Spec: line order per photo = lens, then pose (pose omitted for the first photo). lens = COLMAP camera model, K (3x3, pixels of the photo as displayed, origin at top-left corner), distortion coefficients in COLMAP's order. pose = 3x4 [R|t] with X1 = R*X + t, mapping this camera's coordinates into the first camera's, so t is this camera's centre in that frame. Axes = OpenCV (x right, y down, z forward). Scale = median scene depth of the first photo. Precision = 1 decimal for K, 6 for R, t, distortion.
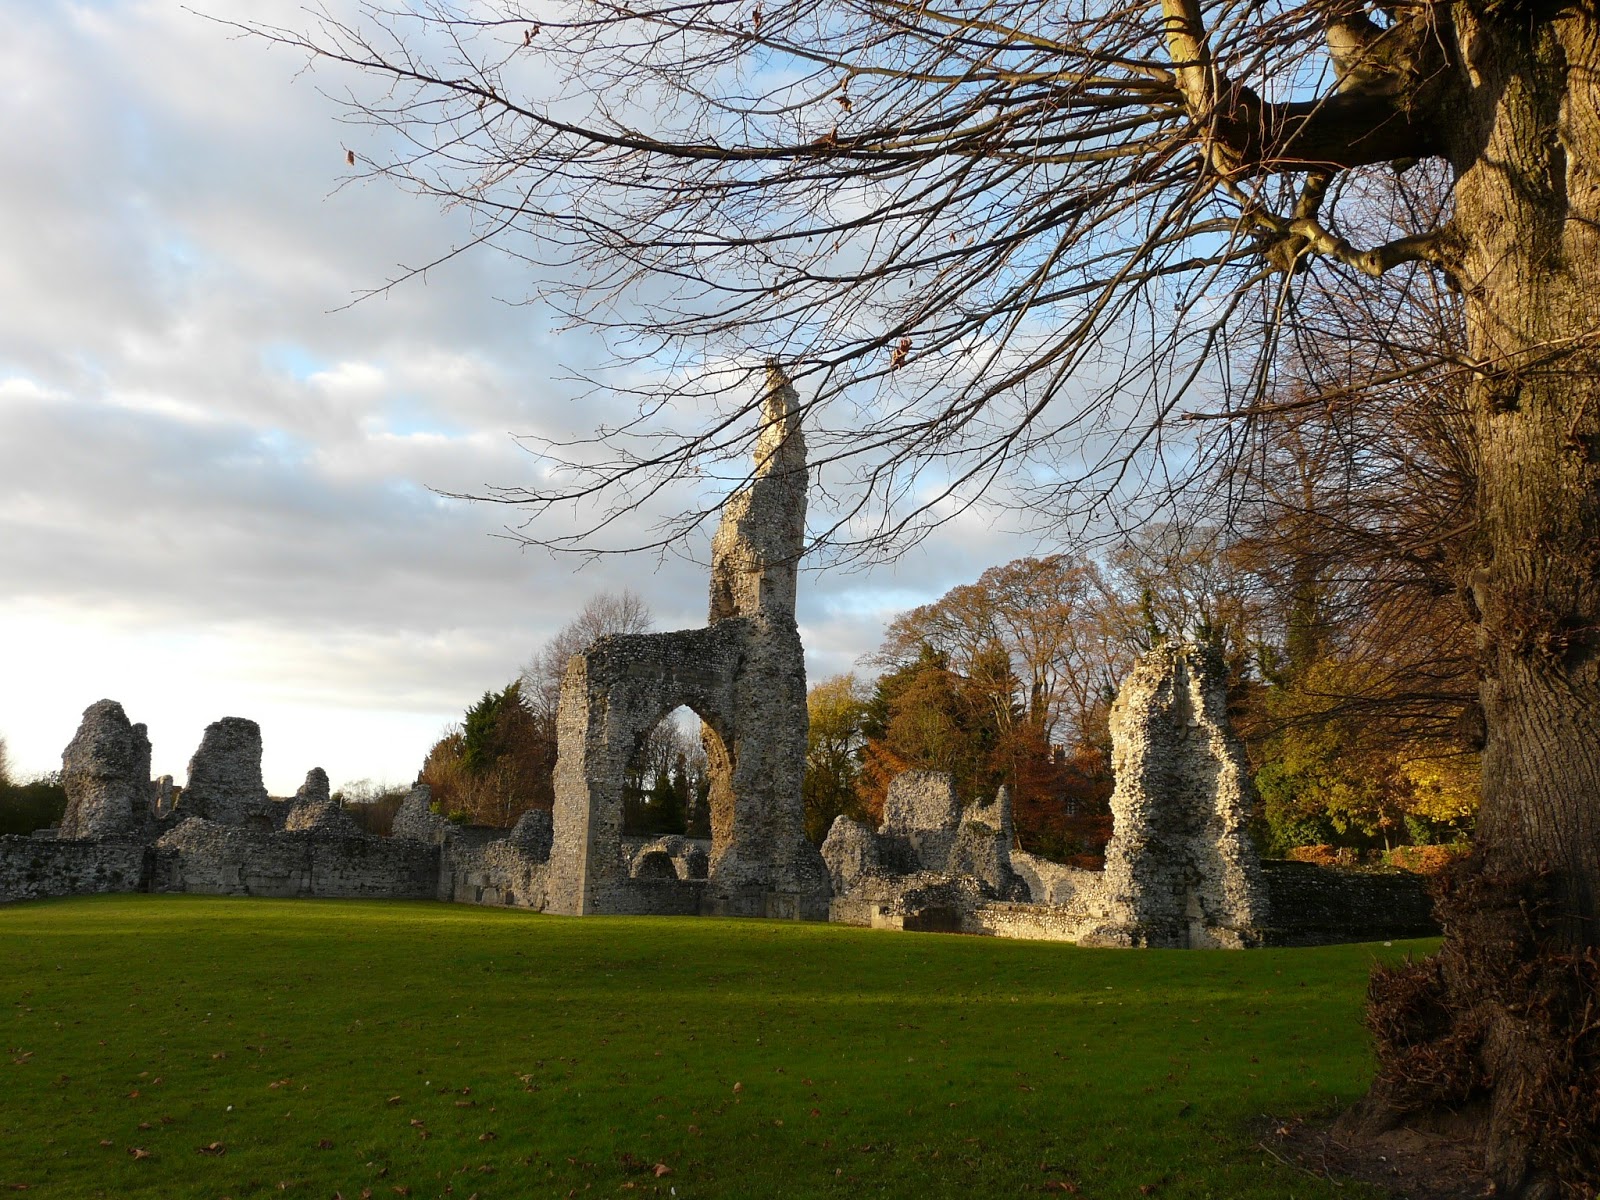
lens RADIAL K [[1326.0, 0, 798.6], [0, 1326.0, 600.9], [0, 0, 1]] dist [-0.080216, 0.108953]
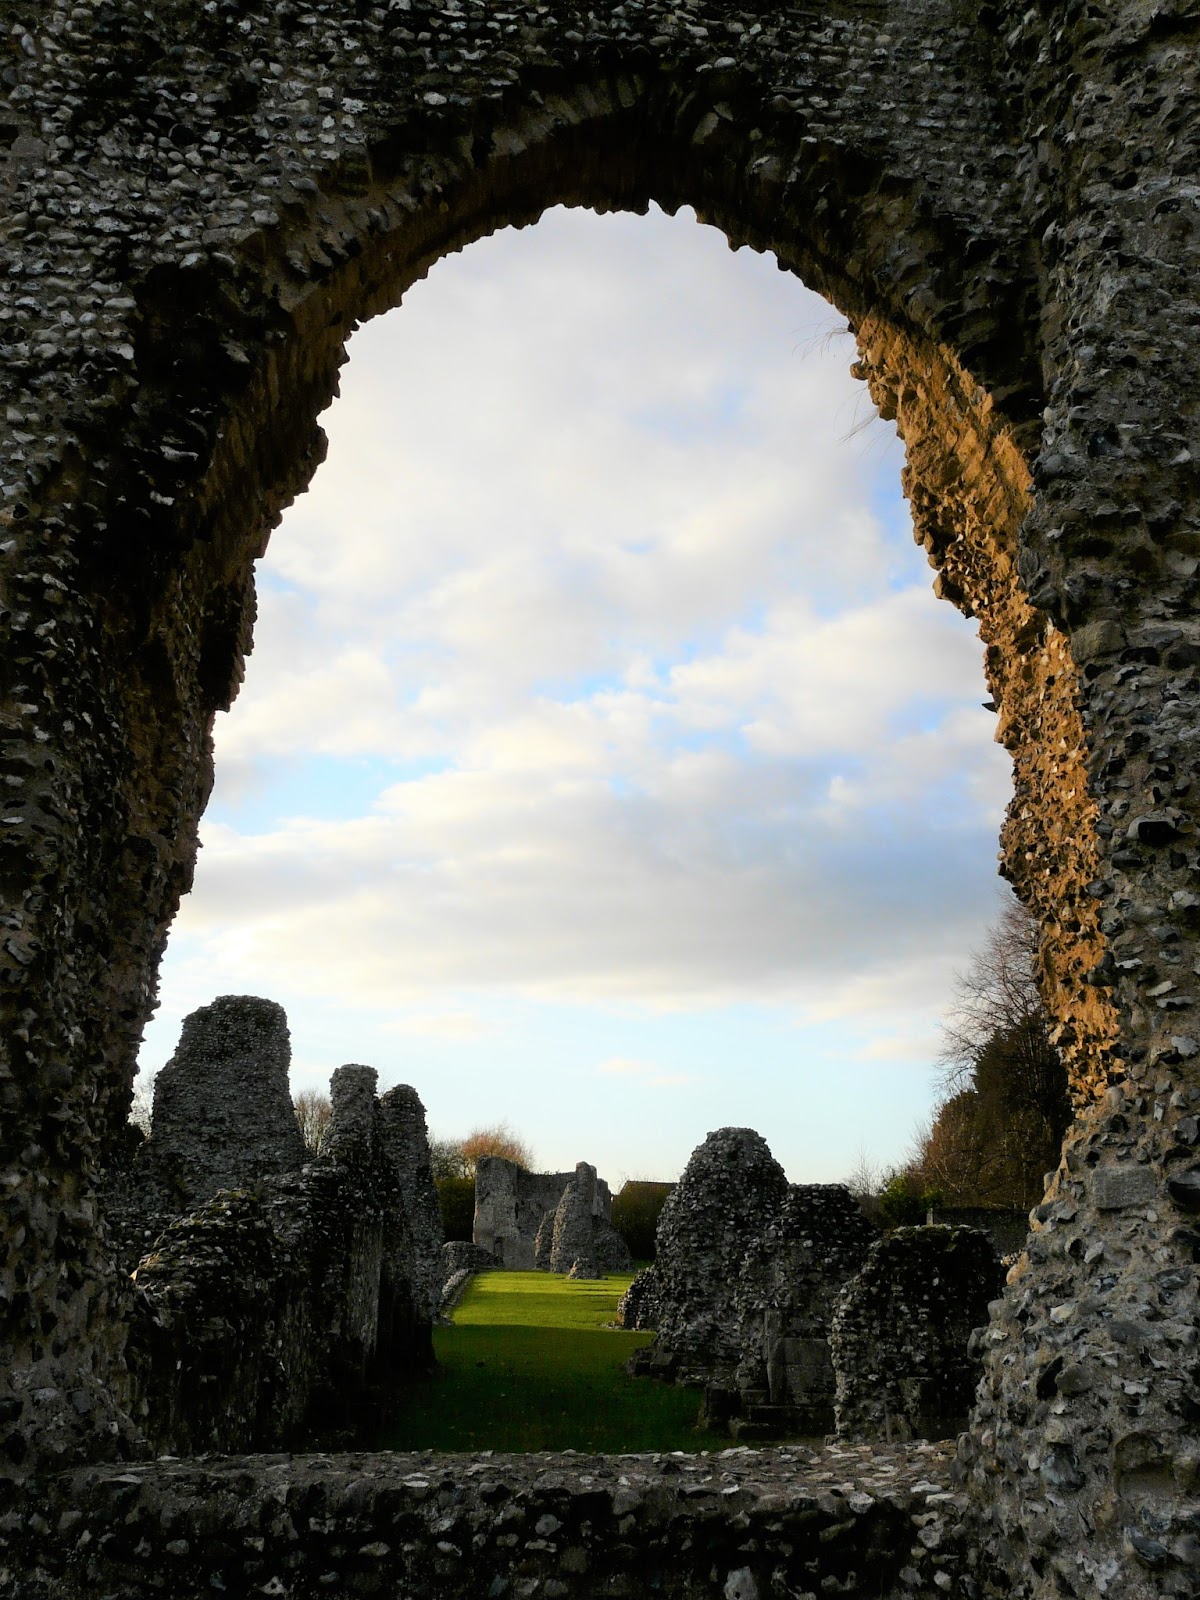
lens RADIAL K [[1326.0, 0, 602.6], [0, 1326.0, 792.4], [0, 0, 1]] dist [-0.080216, 0.108953]
pose [[0.832823, -0.198740, -0.516631, -0.026829], [0.120210, 0.975985, -0.181664, 0.170873], [0.540329, 0.089190, 0.836714, 0.878178]]
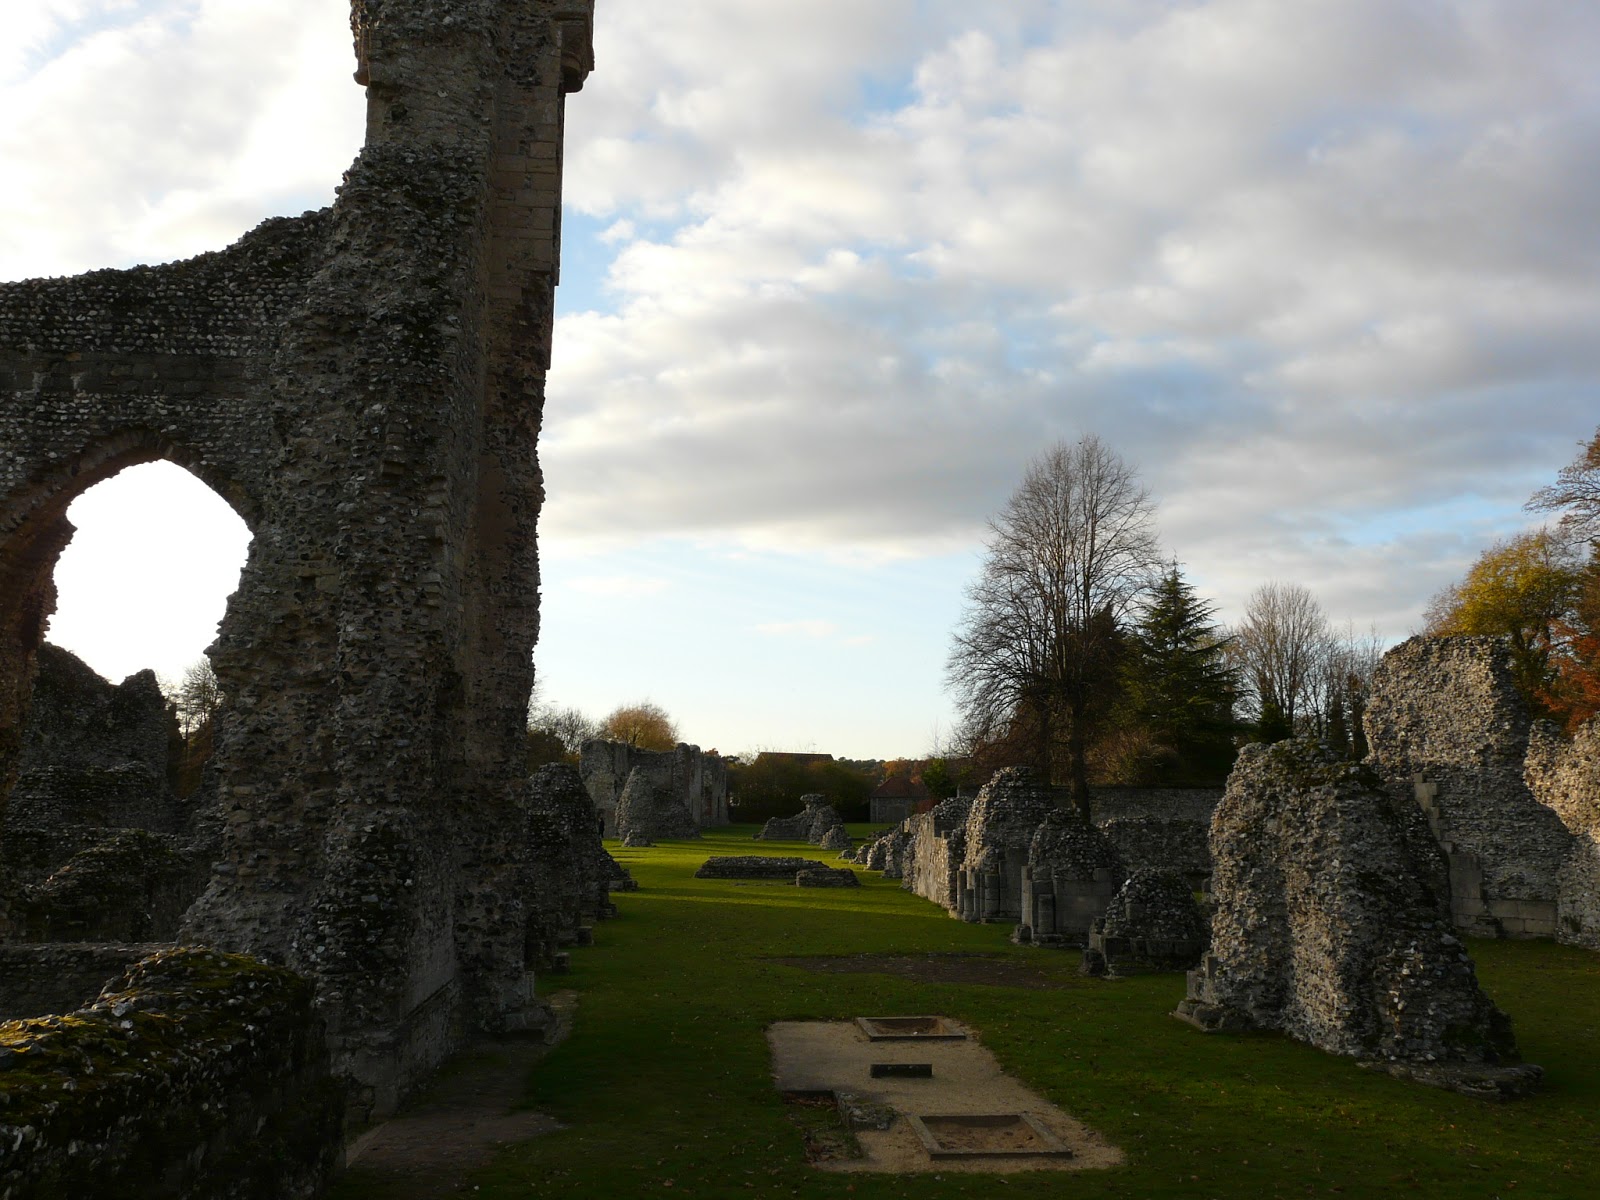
lens RADIAL K [[1326.0, 0, 787.8], [0, 1326.0, 602.1], [0, 0, 1]] dist [-0.080216, 0.108953]
pose [[0.831316, -0.110304, -0.544745, 0.247974], [0.129164, 0.991616, -0.003677, 0.140306], [0.540584, -0.067305, 0.838594, 0.787667]]
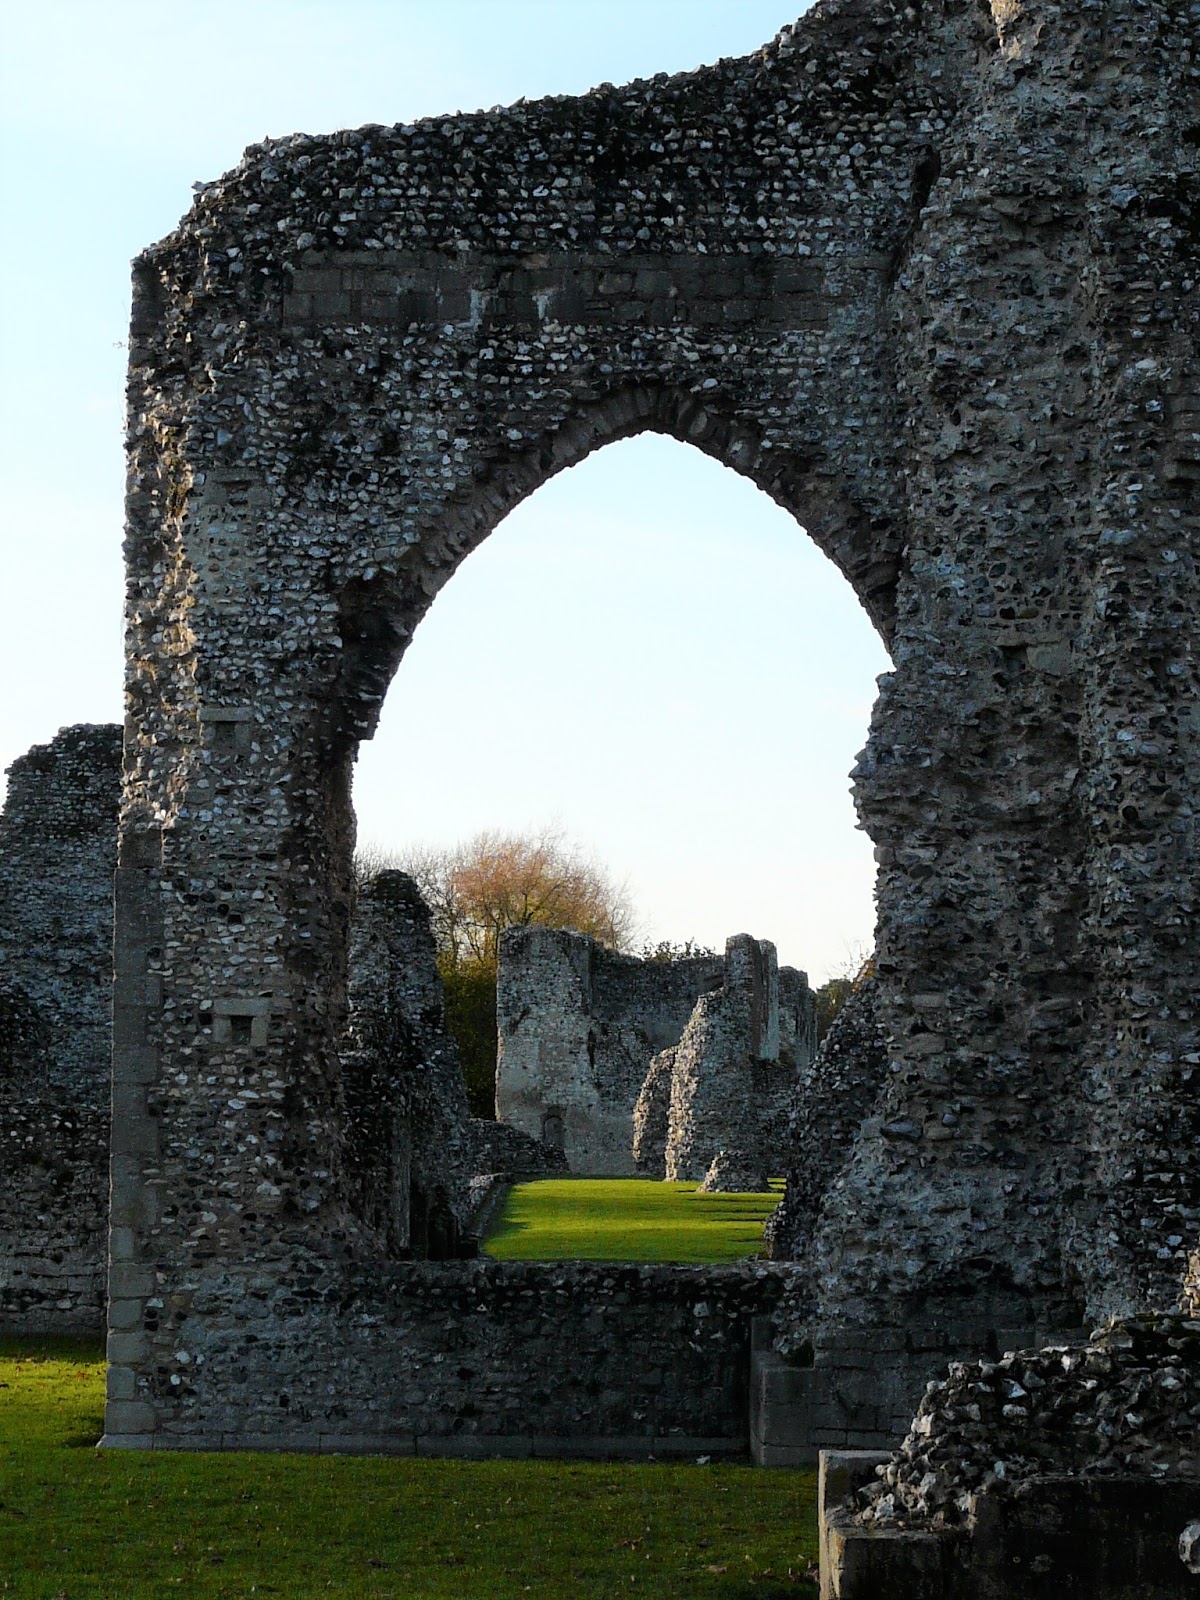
lens RADIAL K [[3809.0, 0, 590.2], [0, 3809.0, 791.8], [0, 0, 1]] dist [0.034552, 0.000000]
pose [[0.796327, -0.077115, -0.599930, 0.259943], [0.137360, 0.988982, 0.055203, 0.099215], [0.589063, -0.126366, 0.798146, 0.507376]]
